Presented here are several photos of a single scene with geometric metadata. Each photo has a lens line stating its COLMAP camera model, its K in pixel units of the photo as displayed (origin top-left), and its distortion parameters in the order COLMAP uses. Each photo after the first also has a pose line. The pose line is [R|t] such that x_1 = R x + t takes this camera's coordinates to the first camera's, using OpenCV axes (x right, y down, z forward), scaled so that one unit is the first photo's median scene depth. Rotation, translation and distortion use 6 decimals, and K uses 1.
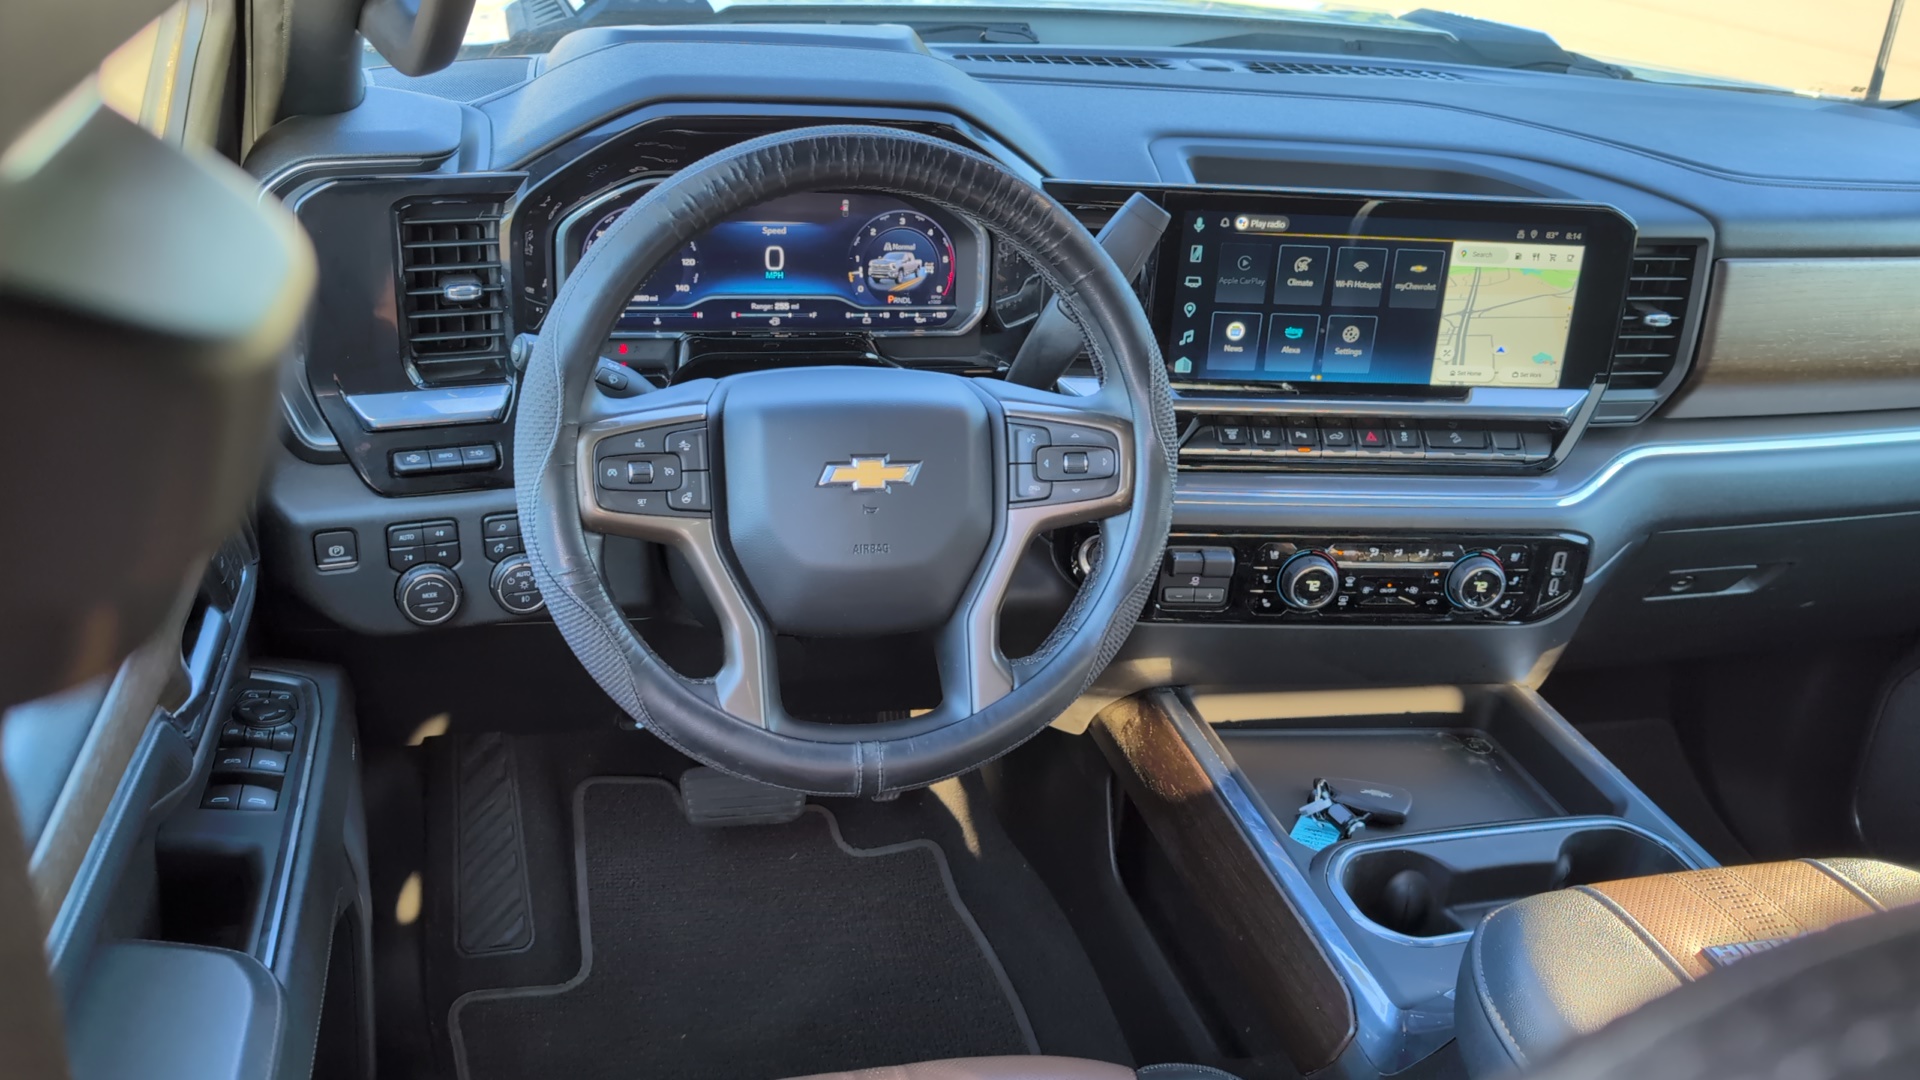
lens RADIAL K [[1463.8, 0, 960.0], [0, 1463.8, 540.0], [0, 0, 1]] dist [-0.004934, -0.062275]
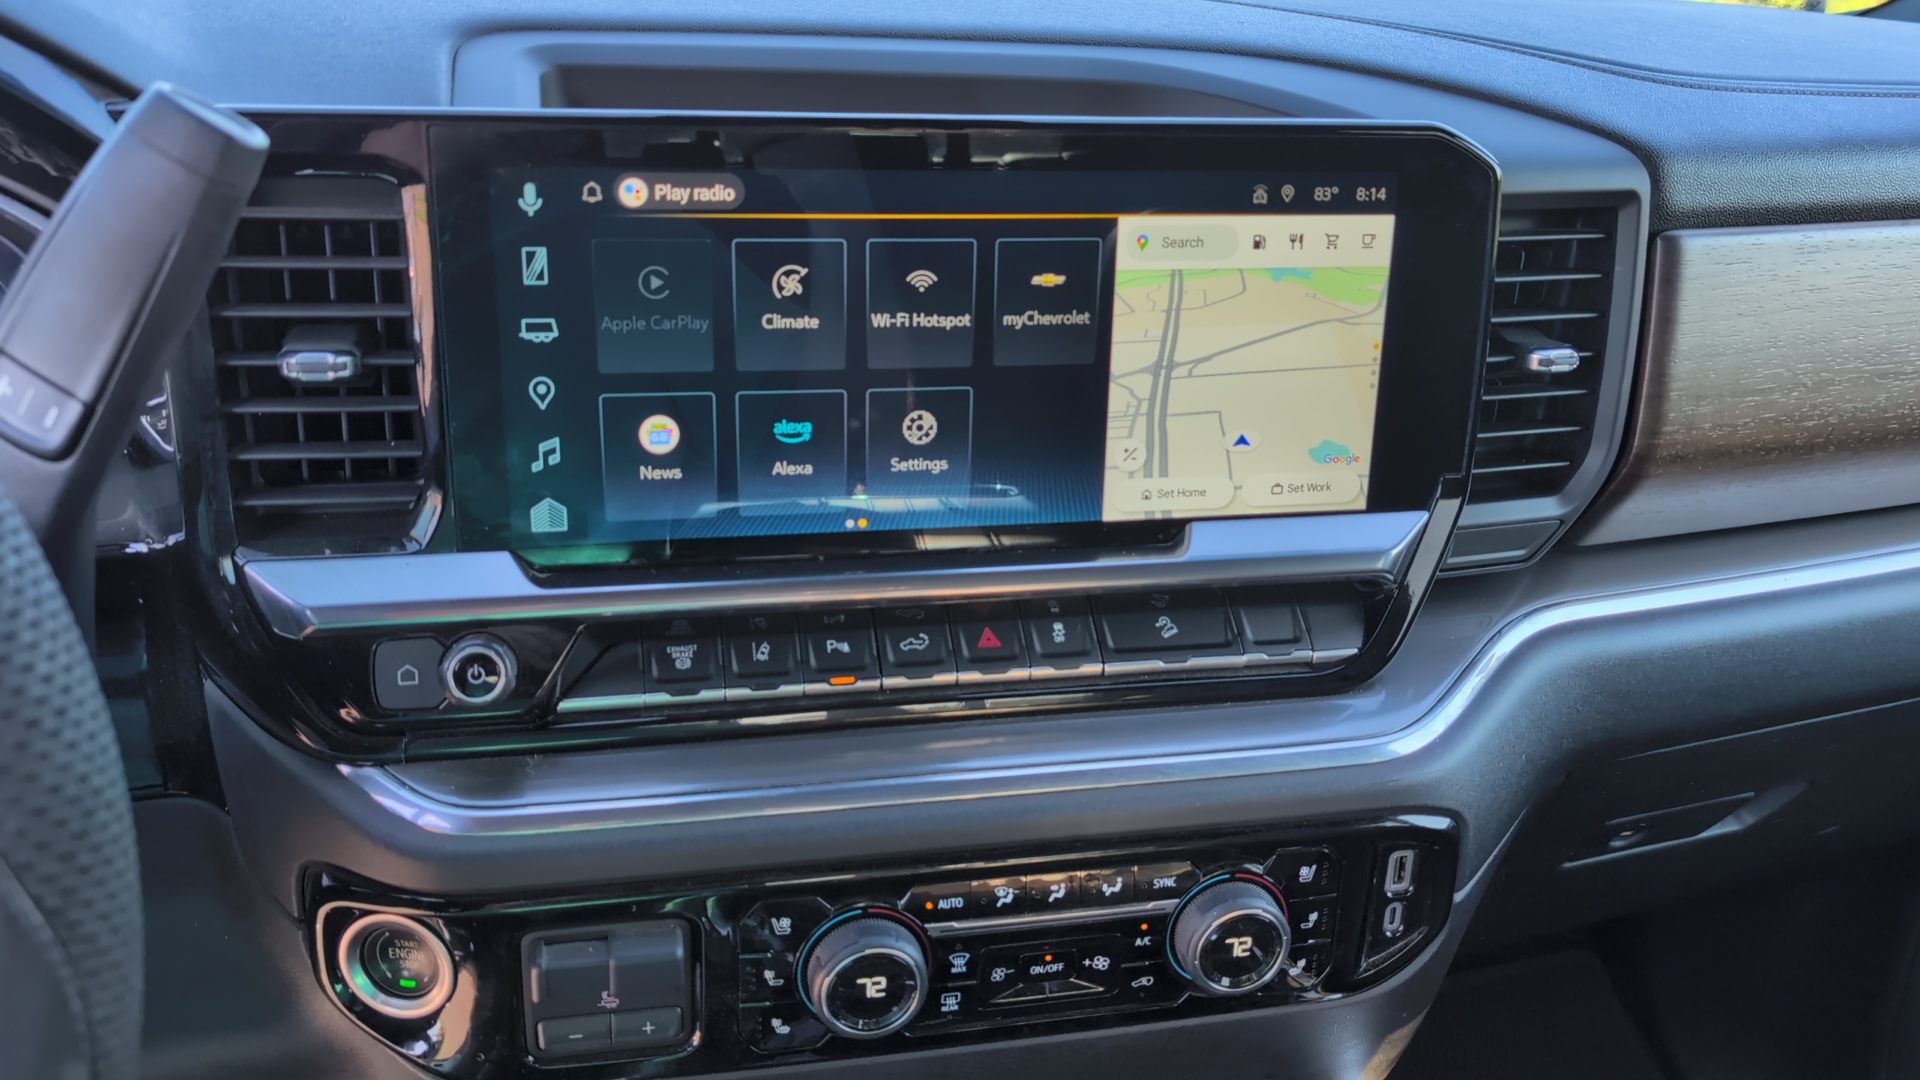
lens RADIAL K [[1695.9, 0, 936.1], [0, 1695.9, 538.3], [0, 0, 1]] dist [0.106138, -0.332996]
pose [[0.991503, -0.060662, 0.115070, 0.206004], [0.067304, 0.996230, -0.054741, -0.075012], [-0.111315, 0.062021, 0.991848, 0.463064]]
